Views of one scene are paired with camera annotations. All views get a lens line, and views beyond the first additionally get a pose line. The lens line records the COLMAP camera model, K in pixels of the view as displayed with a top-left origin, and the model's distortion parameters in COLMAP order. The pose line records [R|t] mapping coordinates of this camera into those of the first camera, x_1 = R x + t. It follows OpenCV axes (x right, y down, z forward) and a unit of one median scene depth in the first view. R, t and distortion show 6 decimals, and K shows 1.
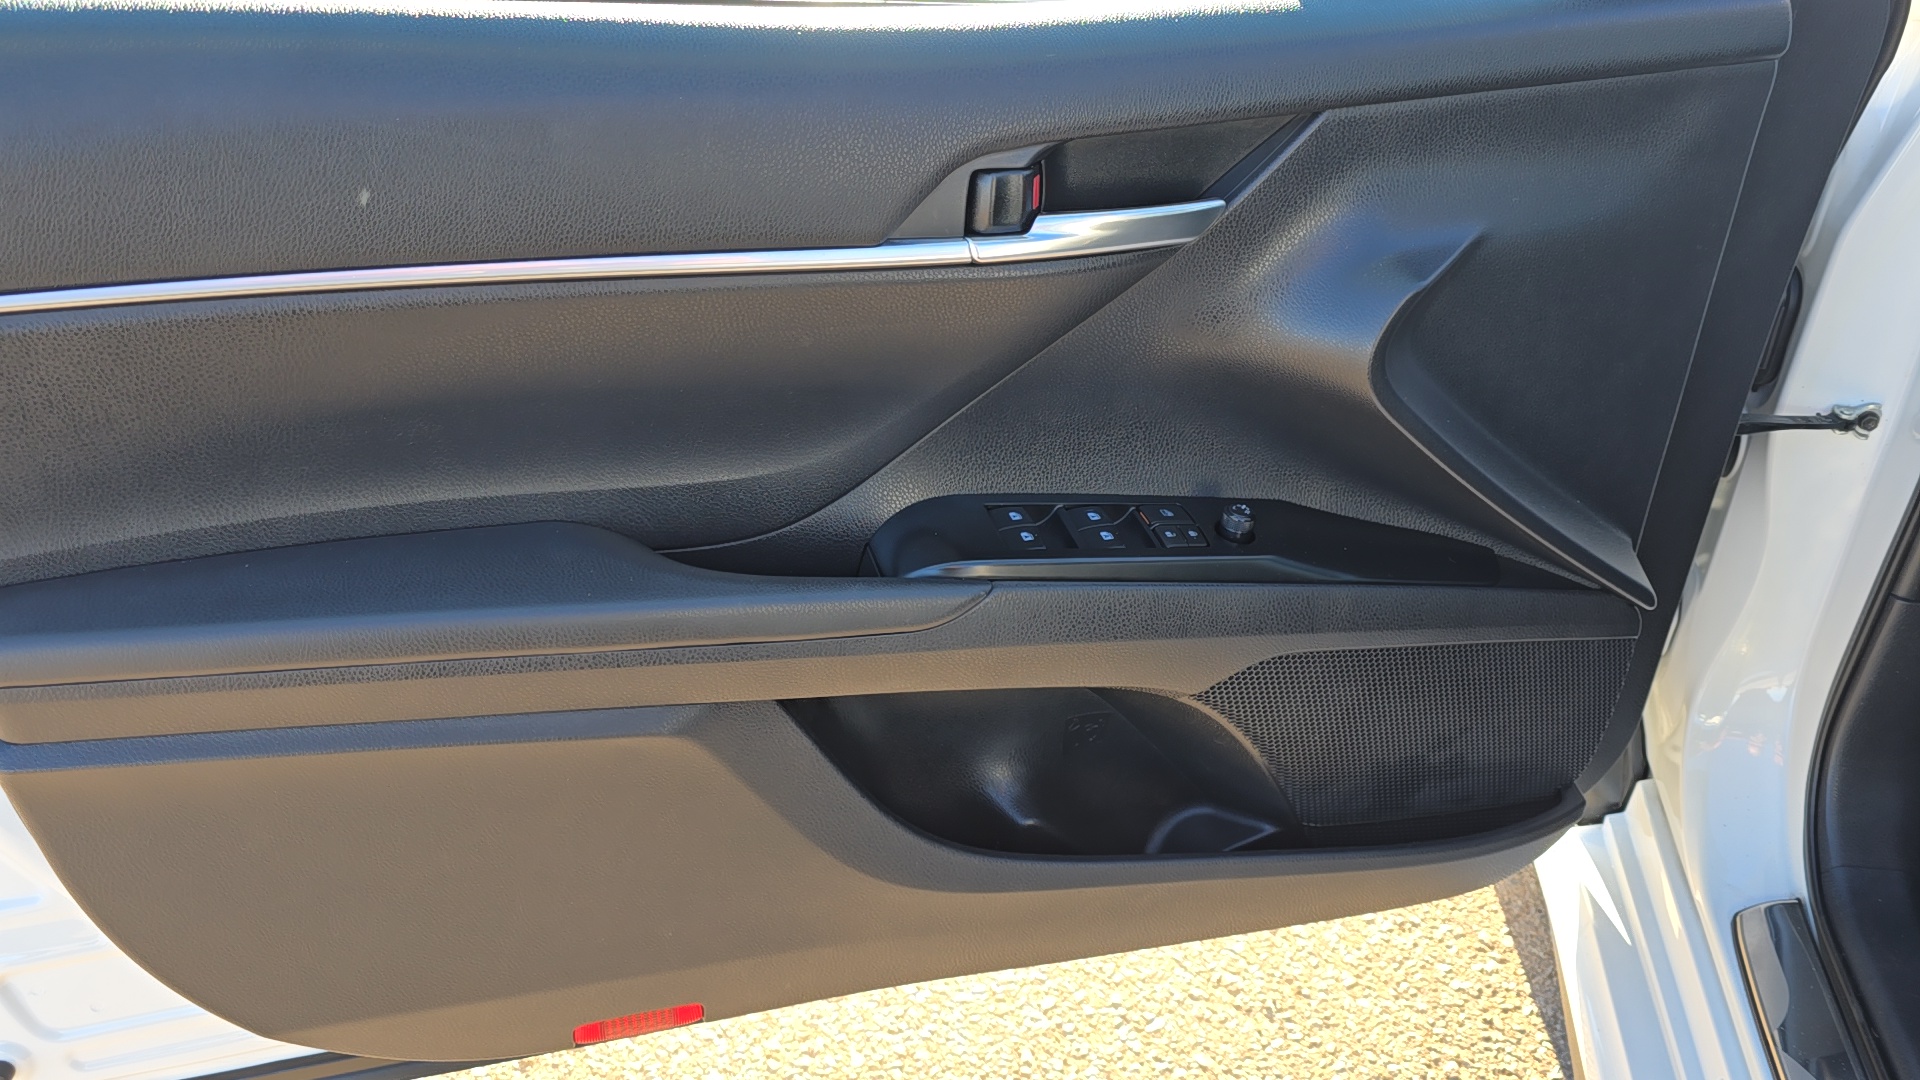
lens RADIAL K [[1624.2, 0, 962.6], [0, 1624.2, 543.3], [0, 0, 1]] dist [-0.033690, 0.027165]
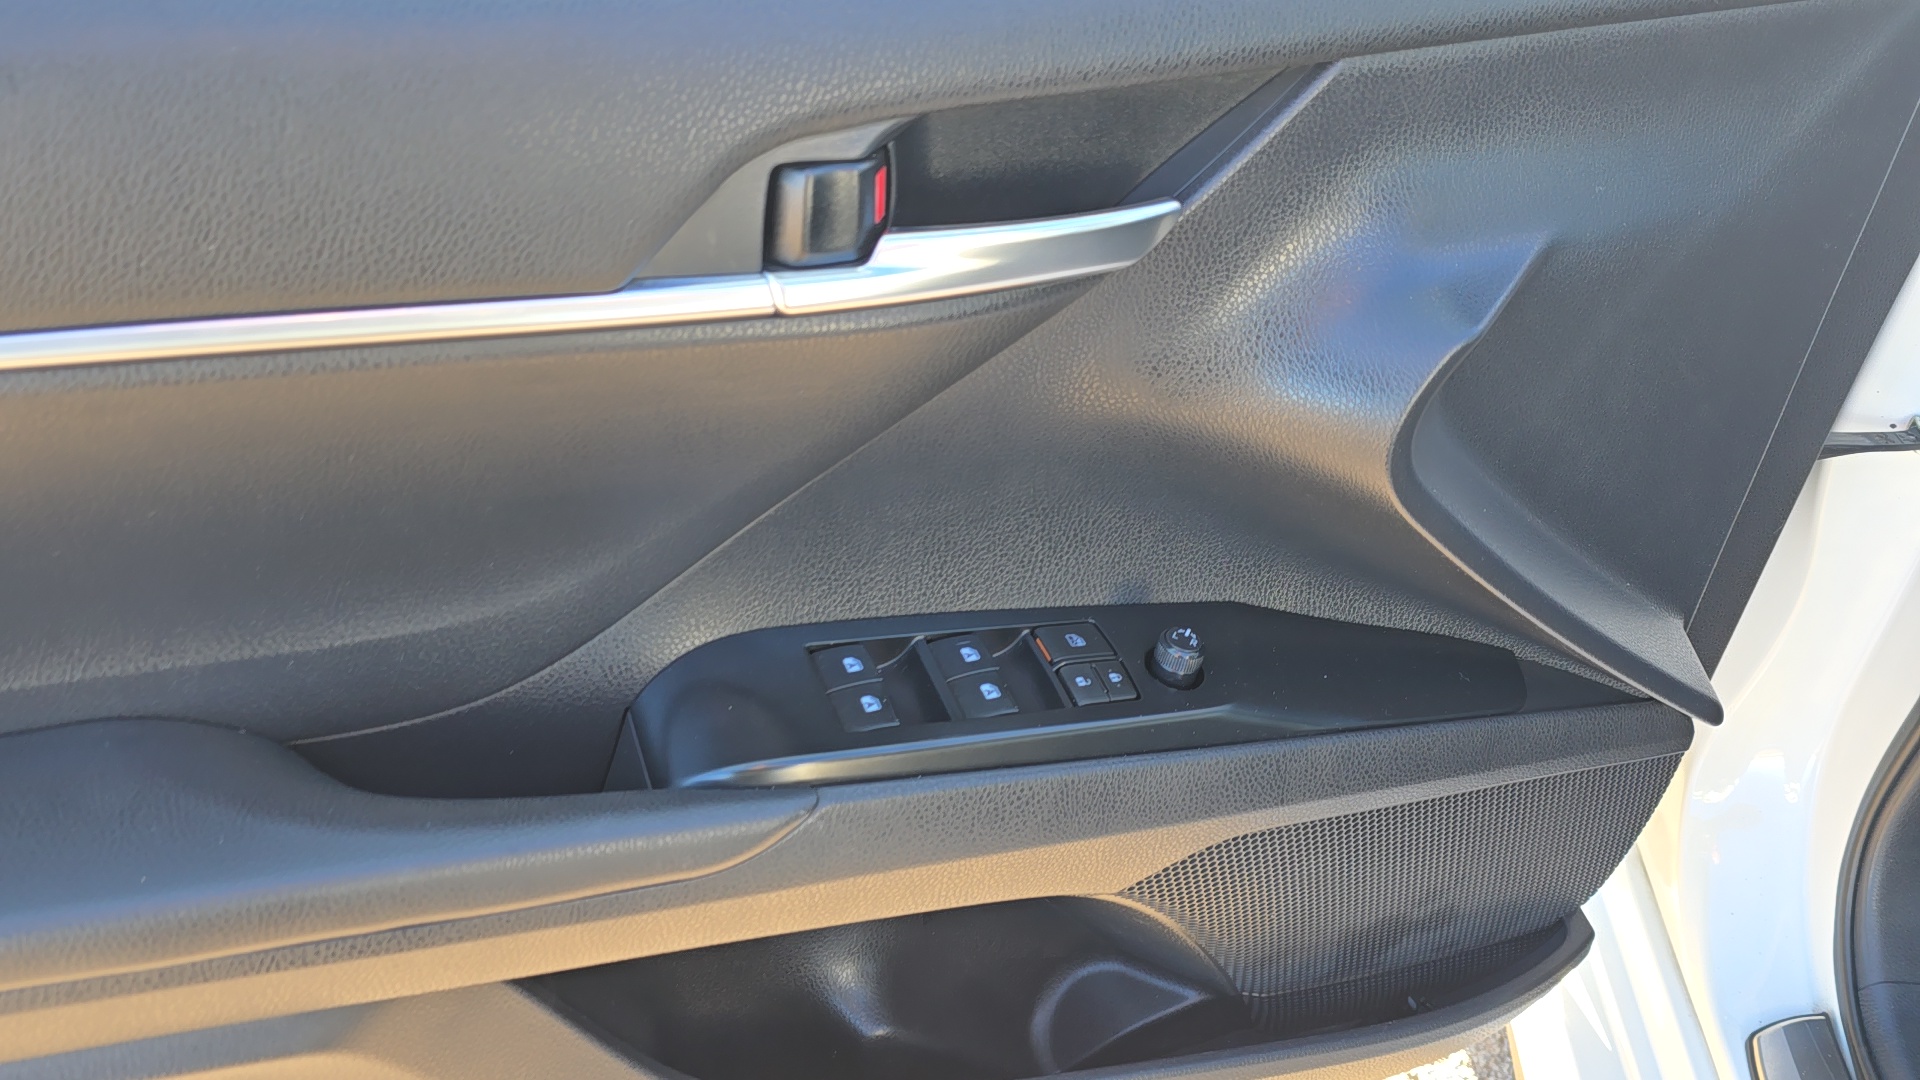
lens RADIAL K [[1624.2, 0, 957.5], [0, 1624.2, 535.4], [0, 0, 1]] dist [-0.033690, 0.027165]
pose [[0.995854, -0.013192, 0.090007, 0.016812], [0.004731, 0.995601, 0.093571, -0.138089], [-0.090846, -0.092757, 0.991536, 0.361203]]
